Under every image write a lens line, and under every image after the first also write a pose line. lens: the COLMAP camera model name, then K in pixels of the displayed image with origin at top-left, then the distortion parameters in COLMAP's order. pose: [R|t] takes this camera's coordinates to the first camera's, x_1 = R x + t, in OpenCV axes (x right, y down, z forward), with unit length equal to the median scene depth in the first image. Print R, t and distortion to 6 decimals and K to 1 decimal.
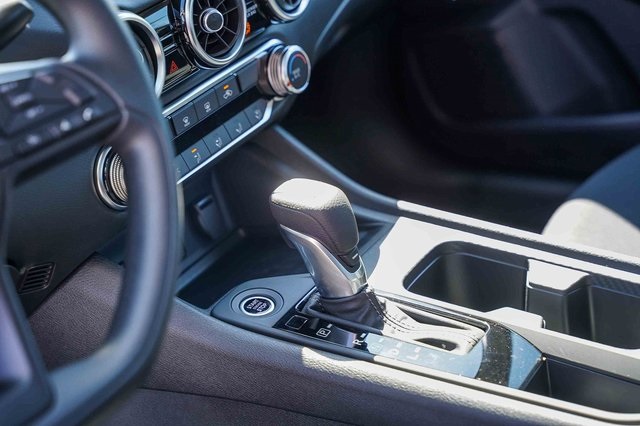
lens RADIAL K [[1232.4, 0, 318.9], [0, 1232.4, 211.0], [0, 0, 1]] dist [0.222438, 0.000000]
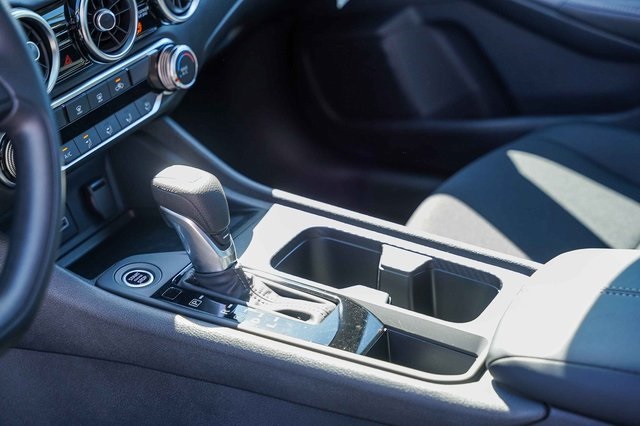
lens RADIAL K [[1232.4, 0, 323.1], [0, 1232.4, 215.9], [0, 0, 1]] dist [0.222438, 0.000000]
pose [[0.997130, 0.034187, 0.067555, 0.038715], [-0.034853, 0.999355, 0.008697, 0.004952], [-0.067214, -0.011027, 0.997678, -0.126452]]
